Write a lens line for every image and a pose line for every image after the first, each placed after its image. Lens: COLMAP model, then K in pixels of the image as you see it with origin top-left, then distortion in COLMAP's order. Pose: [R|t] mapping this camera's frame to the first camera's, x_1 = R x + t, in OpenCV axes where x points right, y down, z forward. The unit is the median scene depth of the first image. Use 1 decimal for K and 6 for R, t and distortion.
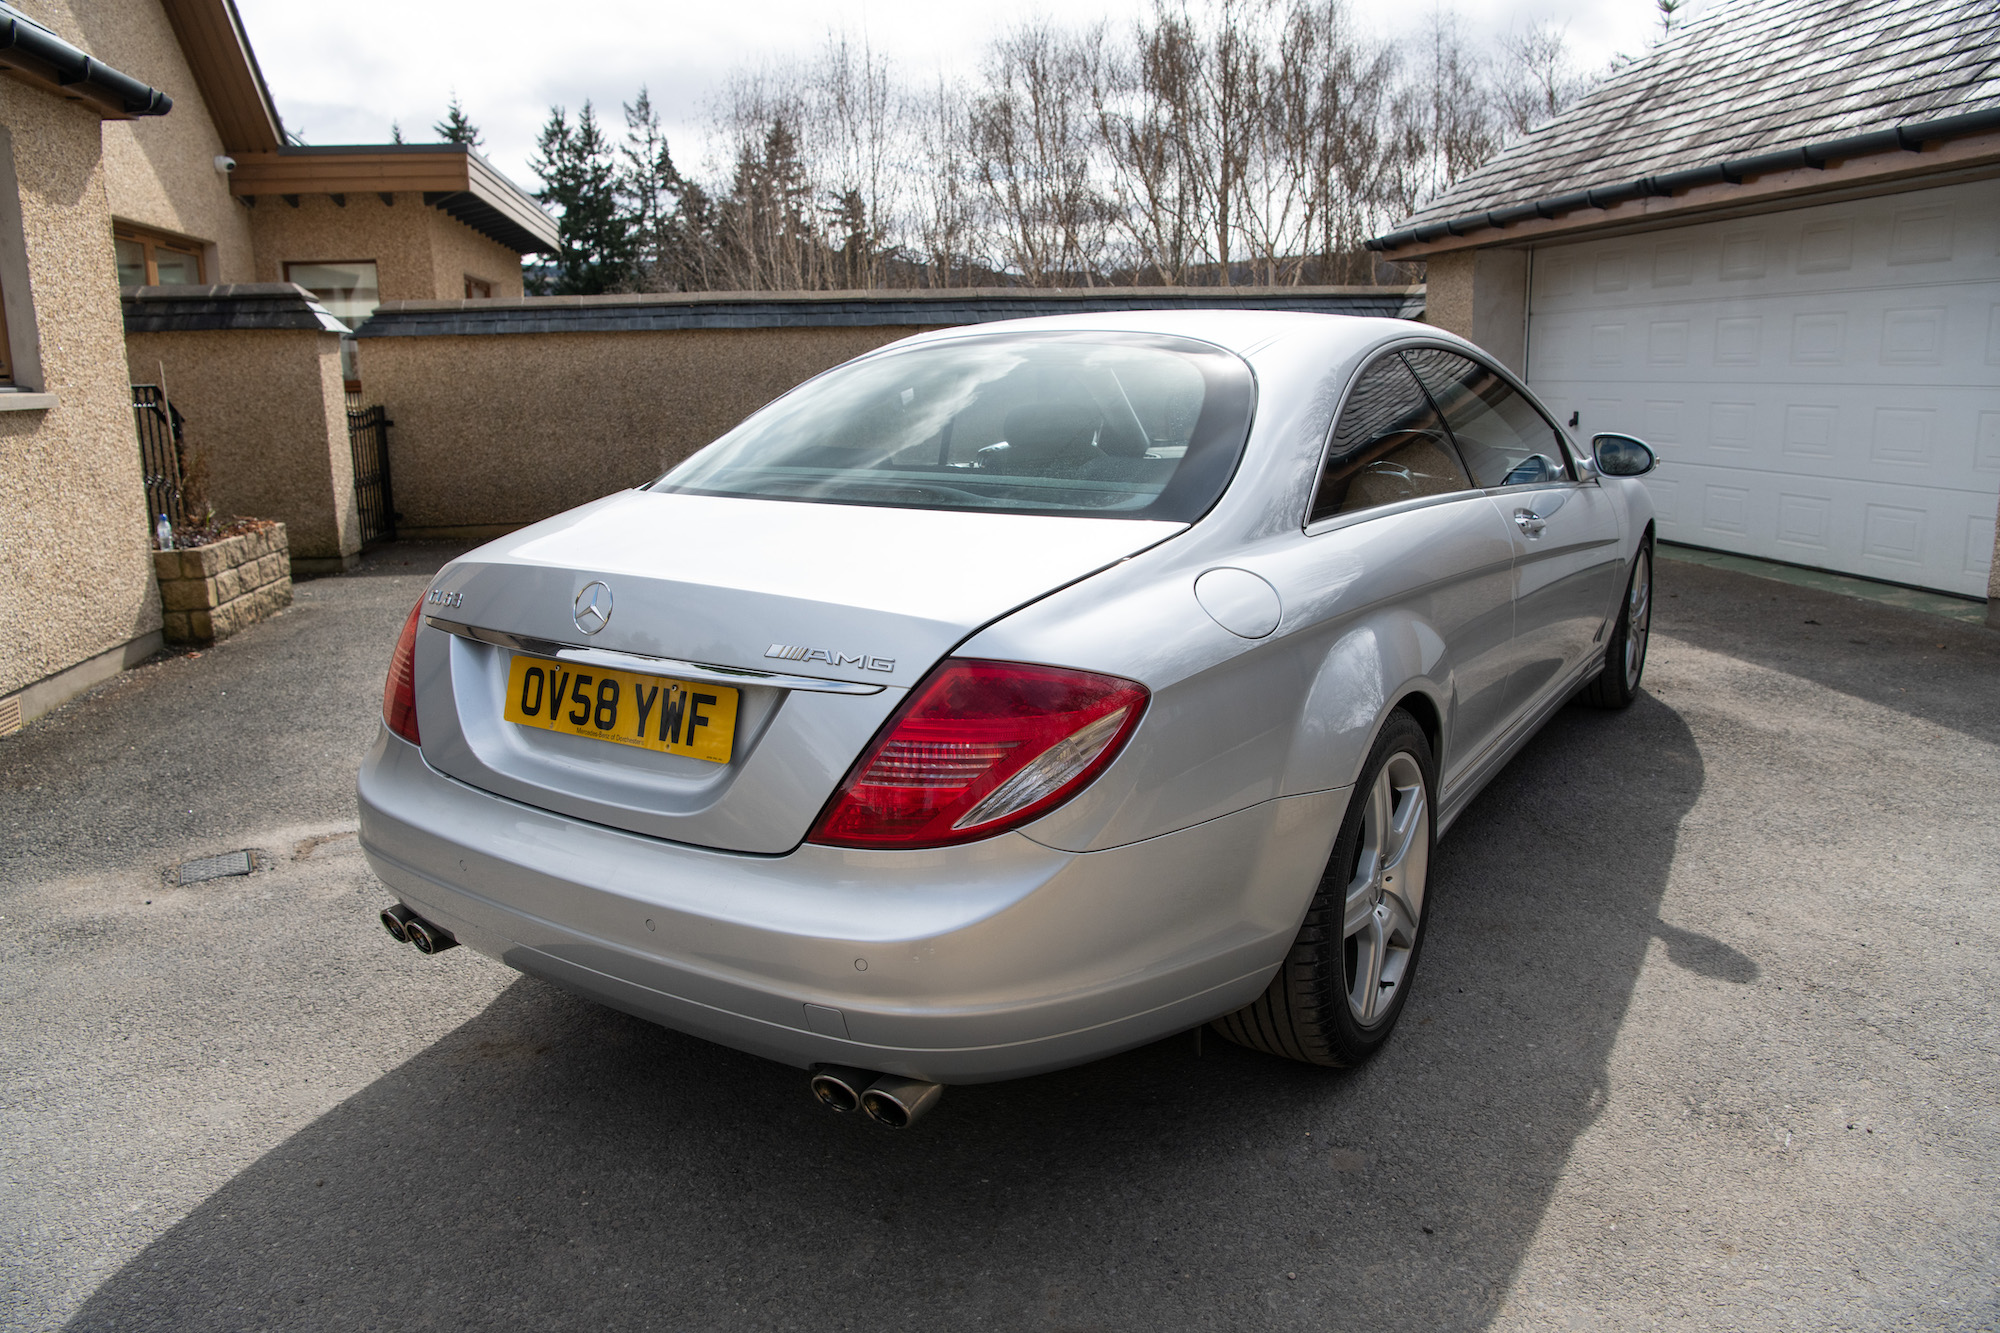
lens RADIAL K [[1381.4, 0, 1003.9], [0, 1381.4, 662.1], [0, 0, 1]] dist [-0.072180, 0.016281]
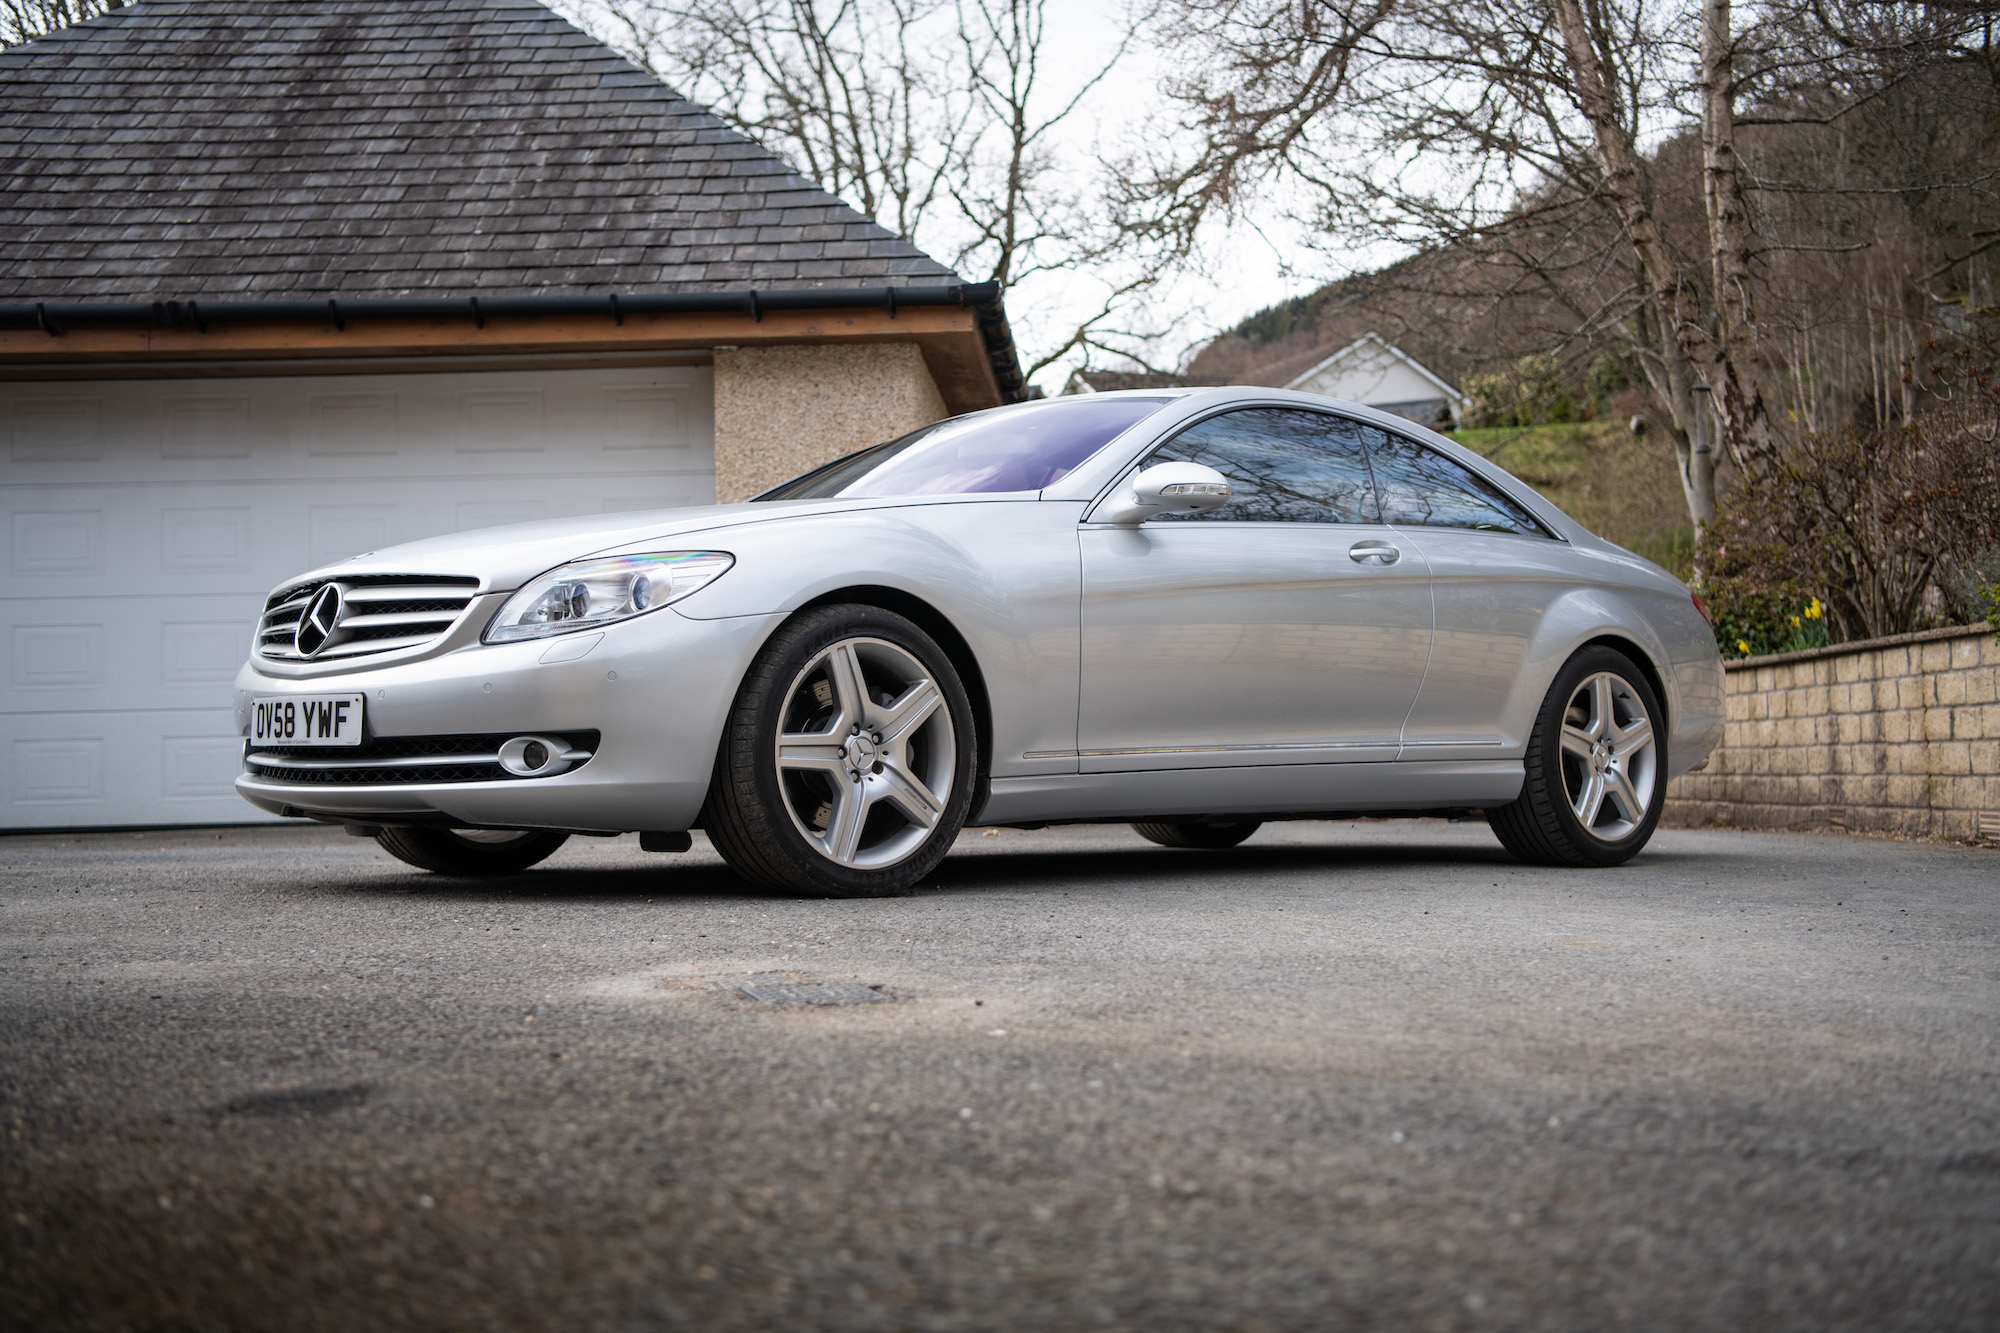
lens RADIAL K [[2355.4, 0, 1000.0], [0, 2355.4, 666.5], [0, 0, 1]] dist [0.058870, 0.212669]
pose [[0.230199, 0.058695, 0.971372, -1.904295], [0.211513, 0.971299, -0.108816, 0.198202], [-0.949879, 0.230507, 0.211177, 0.983325]]
